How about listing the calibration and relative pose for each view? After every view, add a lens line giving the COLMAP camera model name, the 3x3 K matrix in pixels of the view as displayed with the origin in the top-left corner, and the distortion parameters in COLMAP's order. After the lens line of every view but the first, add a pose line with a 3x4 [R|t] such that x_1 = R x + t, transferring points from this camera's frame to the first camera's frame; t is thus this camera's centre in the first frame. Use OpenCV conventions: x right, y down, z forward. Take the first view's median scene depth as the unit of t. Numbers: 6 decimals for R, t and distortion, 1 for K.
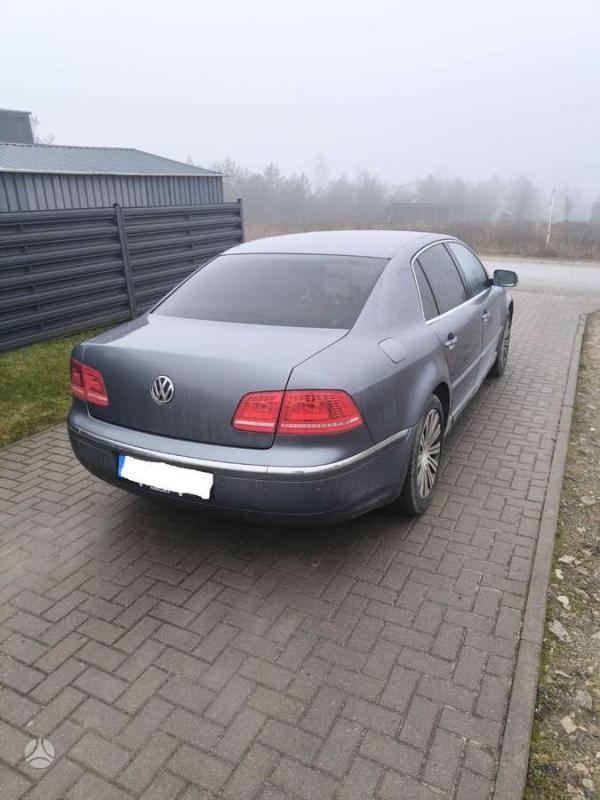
lens RADIAL K [[555.4, 0, 299.4], [0, 555.4, 415.4], [0, 0, 1]] dist [0.031322, 0.000756]
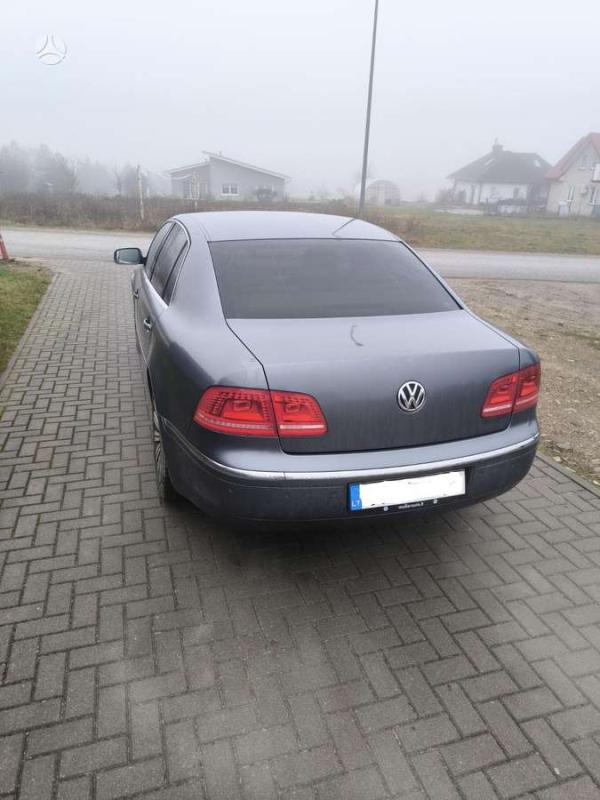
lens RADIAL K [[538.8, 0, 300.0], [0, 538.8, 400.0], [0, 0, 1]] dist [0.004770, 0.002593]
pose [[0.699837, -0.196414, 0.686768, -0.987546], [0.200184, 0.976854, 0.075384, -0.144649], [-0.685679, 0.084724, 0.722957, 0.483397]]
